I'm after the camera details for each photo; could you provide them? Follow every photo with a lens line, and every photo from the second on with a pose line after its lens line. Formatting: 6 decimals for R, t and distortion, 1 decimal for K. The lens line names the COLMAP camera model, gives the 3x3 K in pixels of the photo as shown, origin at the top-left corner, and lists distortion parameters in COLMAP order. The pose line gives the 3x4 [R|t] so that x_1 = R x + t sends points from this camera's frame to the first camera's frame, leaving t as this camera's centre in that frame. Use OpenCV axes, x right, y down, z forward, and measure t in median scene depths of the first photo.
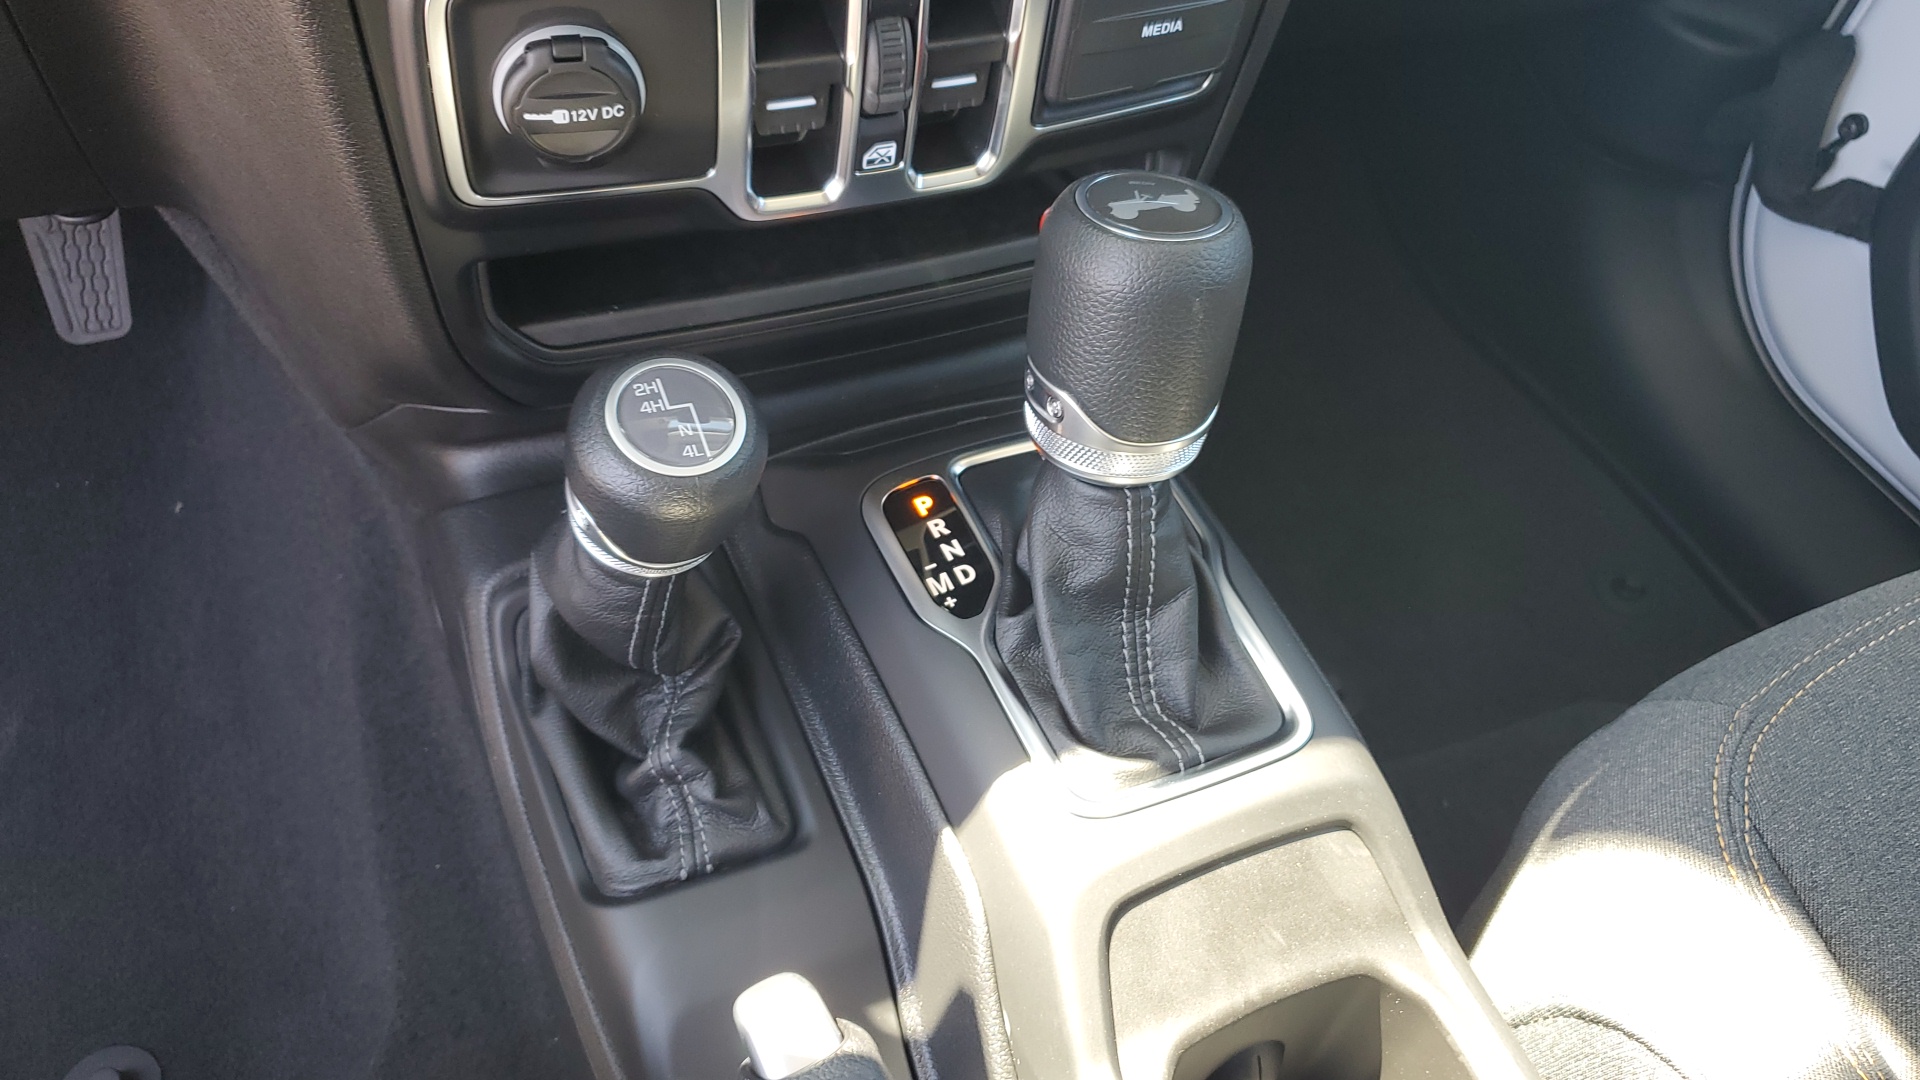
lens RADIAL K [[1546.7, 0, 960.0], [0, 1546.7, 540.0], [0, 0, 1]] dist [0.184902, -0.229272]
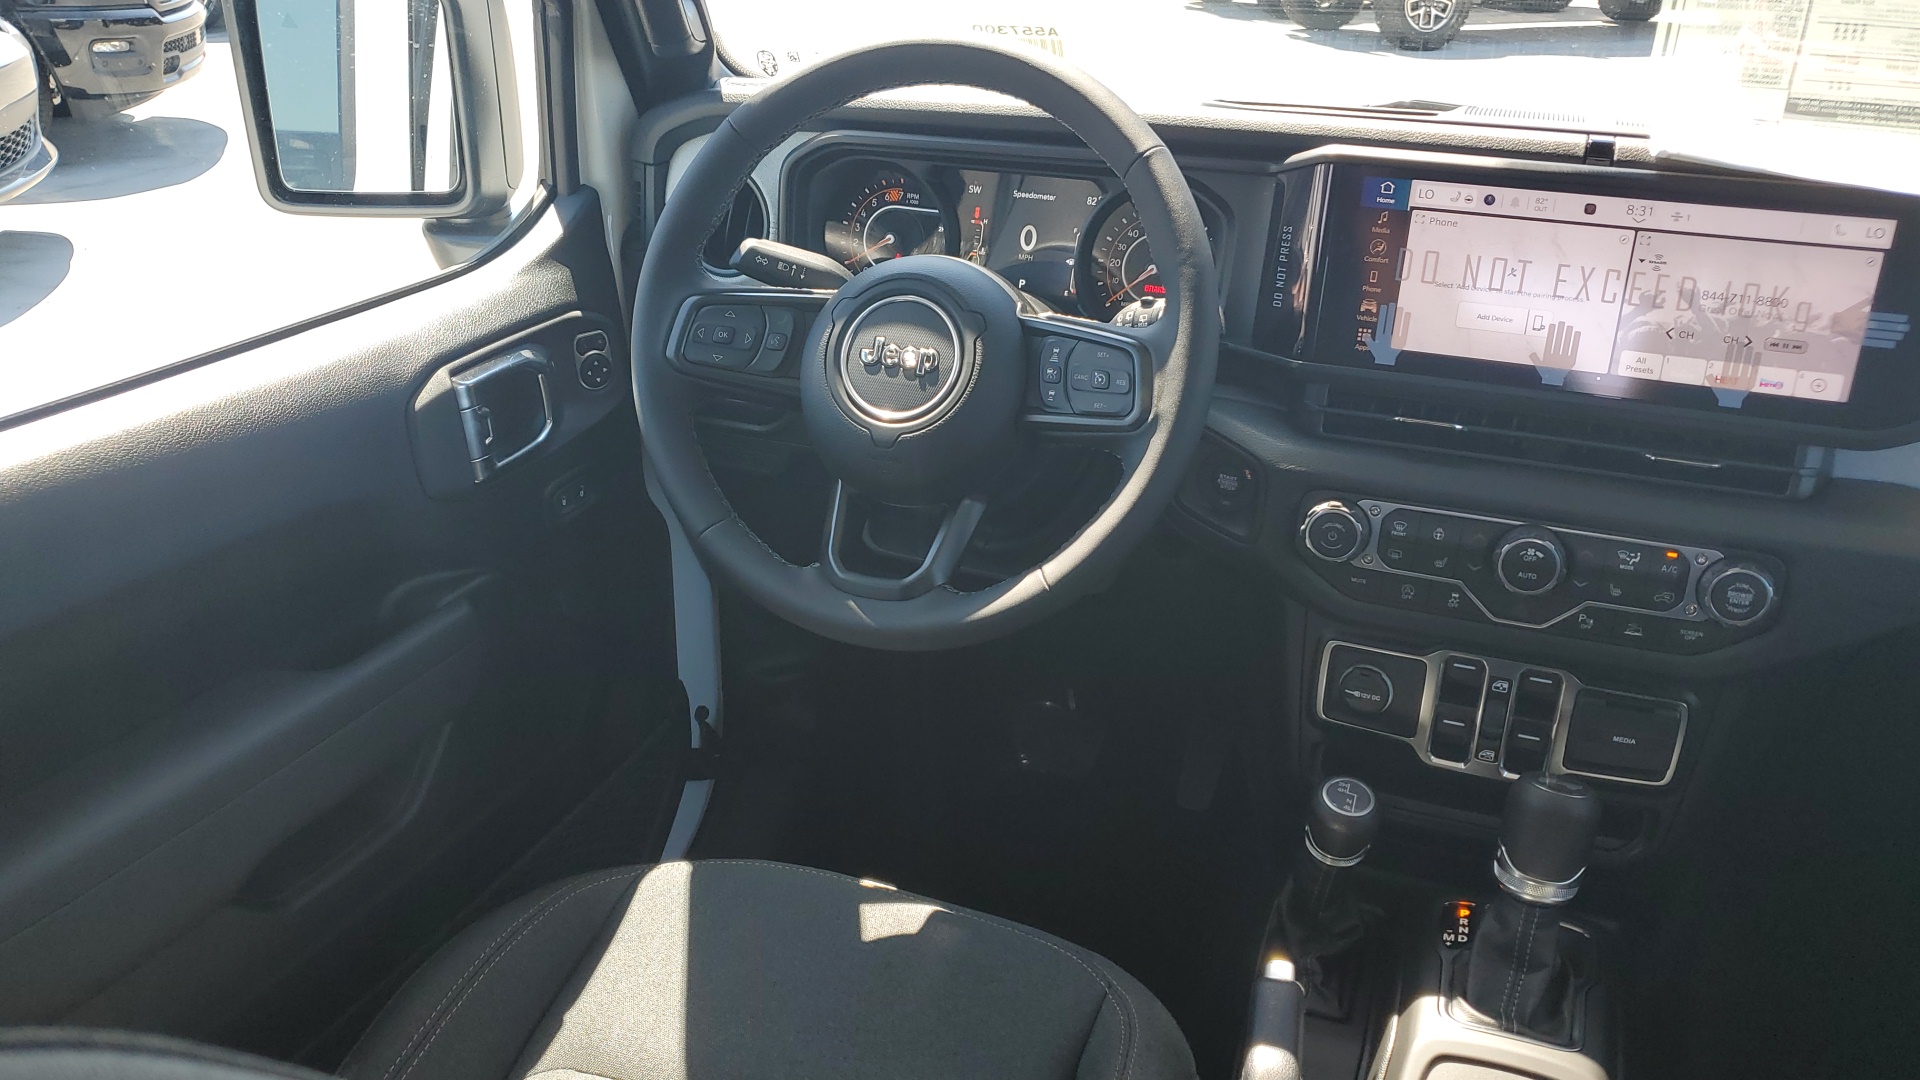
lens RADIAL K [[1407.6, 0, 1008.8], [0, 1407.6, 579.9], [0, 0, 1]] dist [0.009580, -0.003322]
pose [[0.714476, 0.175025, -0.677414, 0.872497], [-0.485174, 0.821543, -0.299455, 0.556744], [0.504113, 0.542617, 0.671890, -1.005972]]
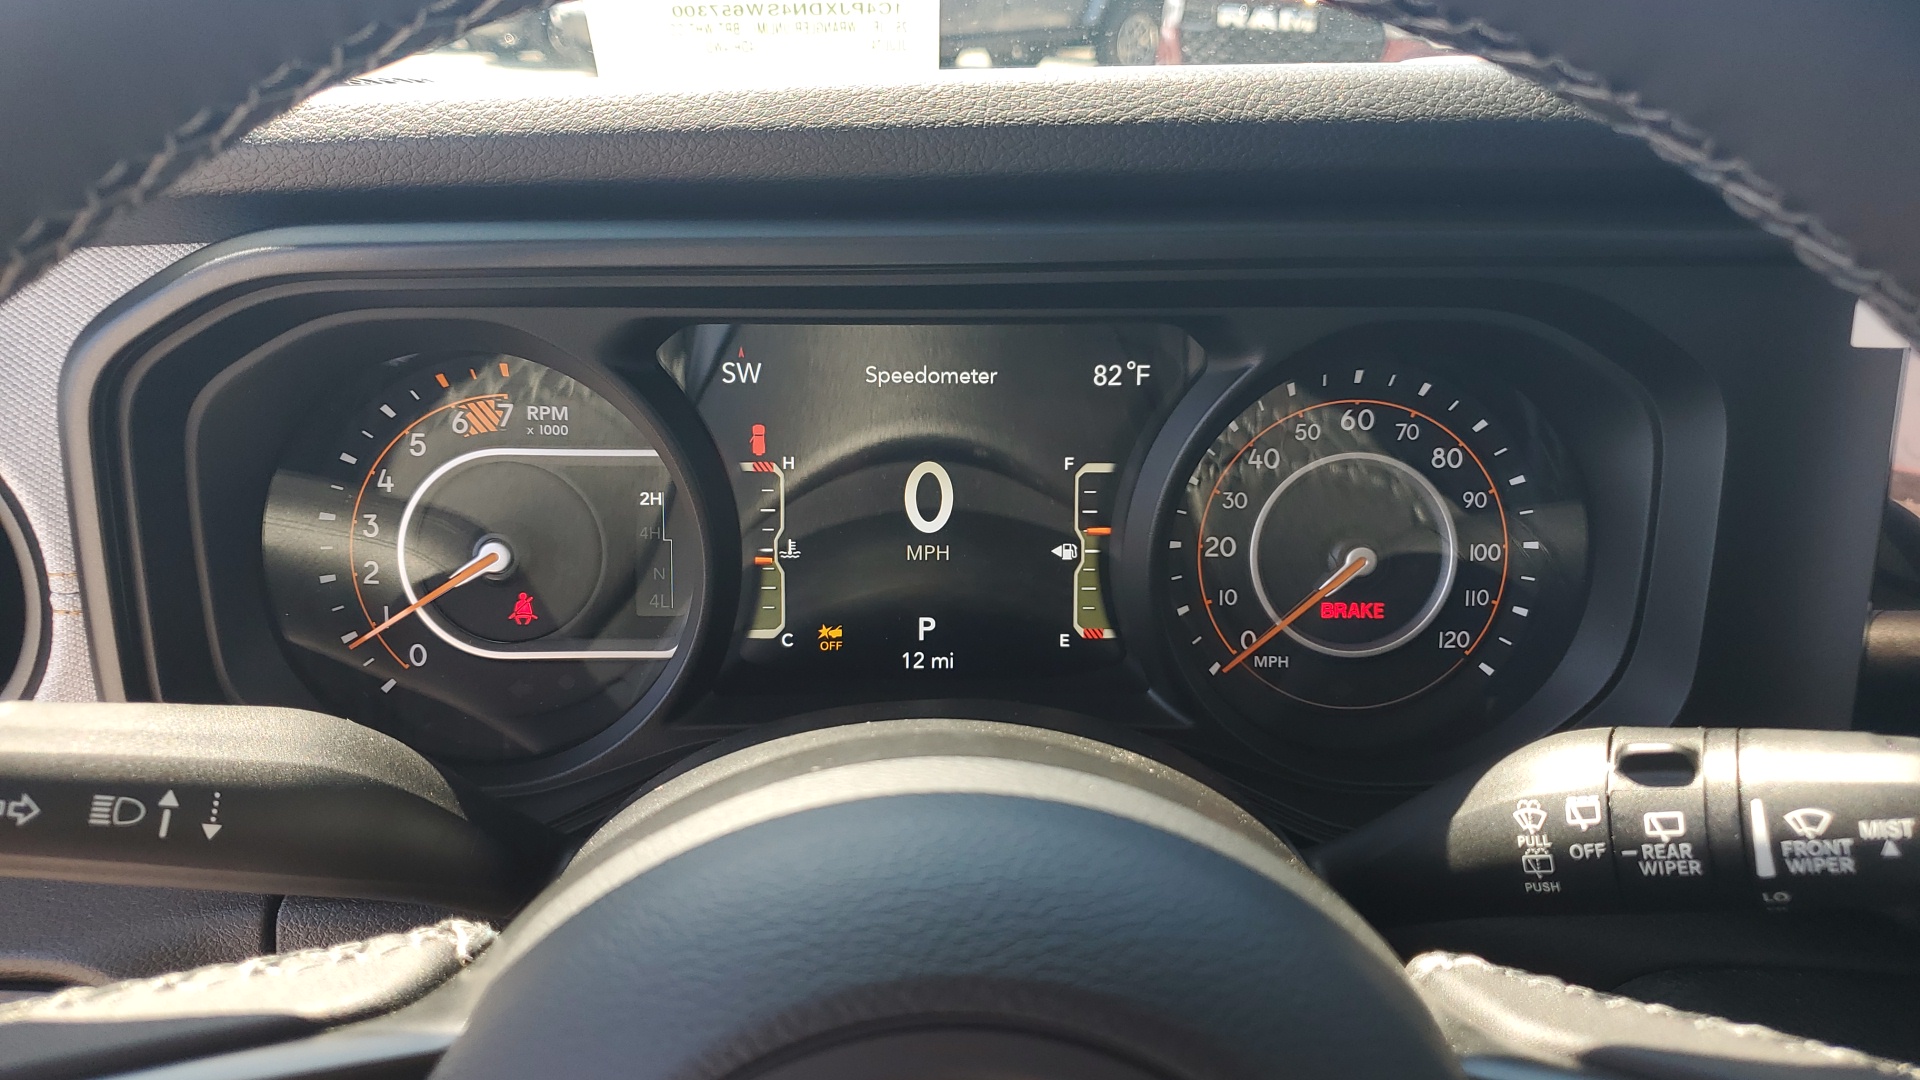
lens RADIAL K [[1546.7, 0, 960.0], [0, 1546.7, 540.0], [0, 0, 1]] dist [0.184902, -0.229272]
pose [[0.906190, -0.002763, -0.422861, -0.463175], [-0.222421, 0.847365, -0.482184, -0.224987], [0.359651, 0.531003, 0.767259, -0.346096]]
